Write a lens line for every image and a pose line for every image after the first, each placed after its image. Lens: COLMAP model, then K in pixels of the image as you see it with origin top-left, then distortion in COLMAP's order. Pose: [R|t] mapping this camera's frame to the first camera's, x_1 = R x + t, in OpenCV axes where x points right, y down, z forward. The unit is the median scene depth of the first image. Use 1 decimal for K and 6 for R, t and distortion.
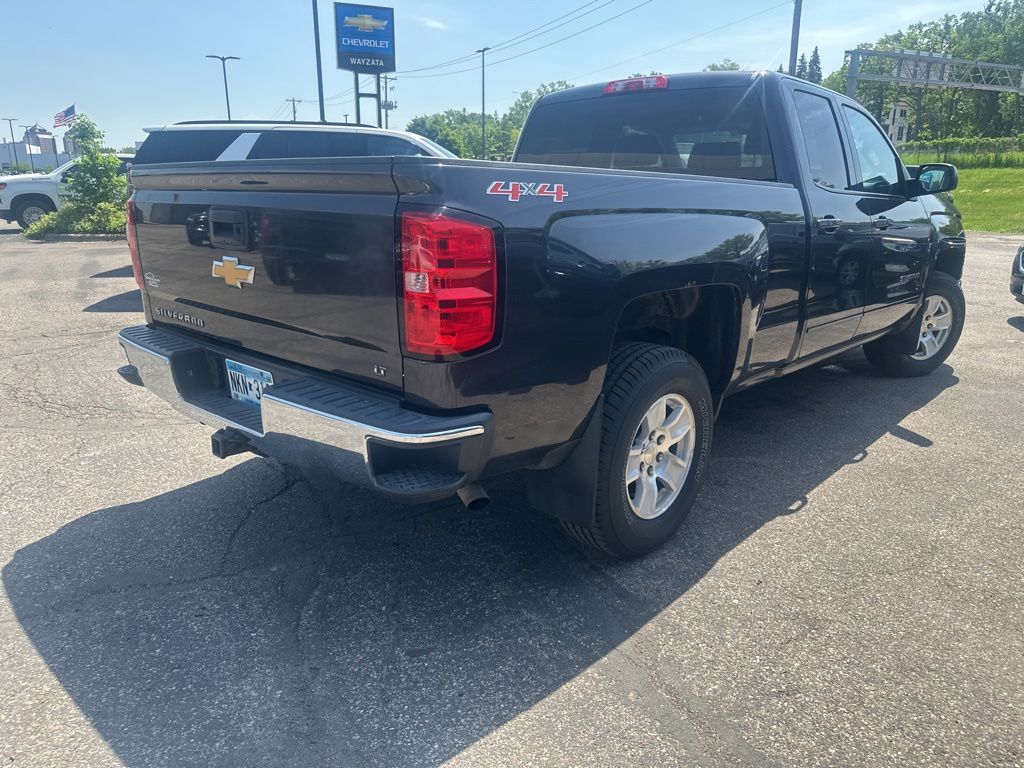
lens RADIAL K [[721.8, 0, 525.2], [0, 721.8, 385.2], [0, 0, 1]] dist [0.016245, -0.020468]
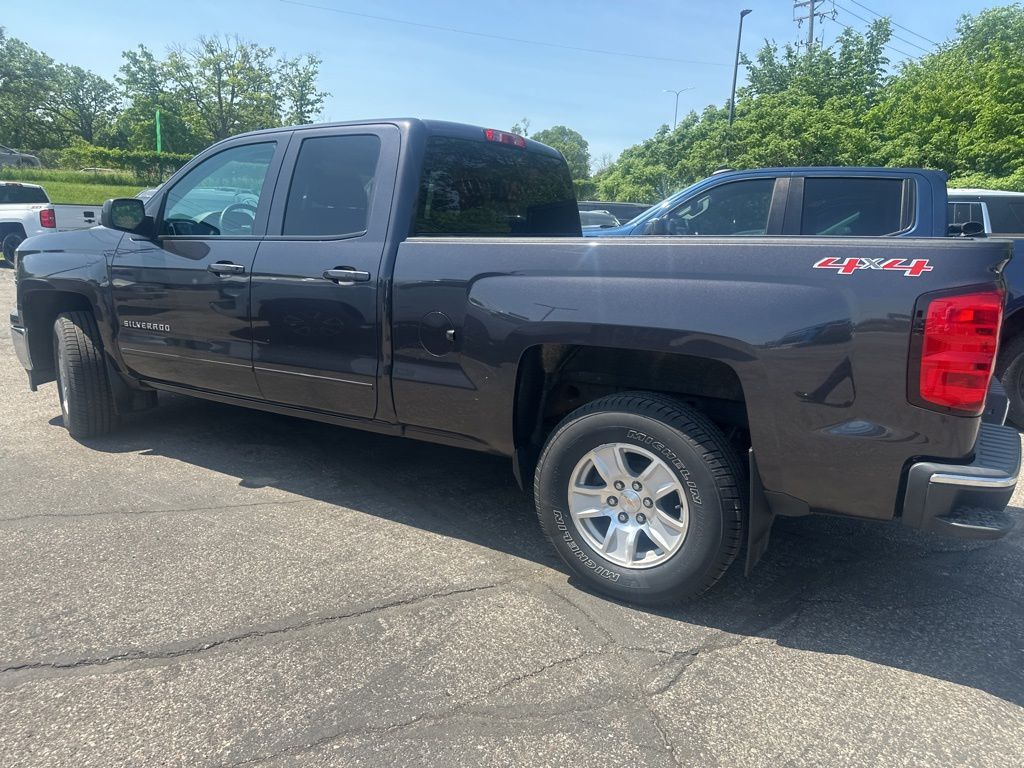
lens RADIAL K [[721.8, 0, 511.5], [0, 721.8, 374.3], [0, 0, 1]] dist [0.016245, -0.020468]
pose [[-0.181843, -0.216670, 0.959159, -1.021547], [0.231748, 0.938503, 0.255940, -0.415232], [-0.955629, 0.268824, -0.120448, 1.379575]]
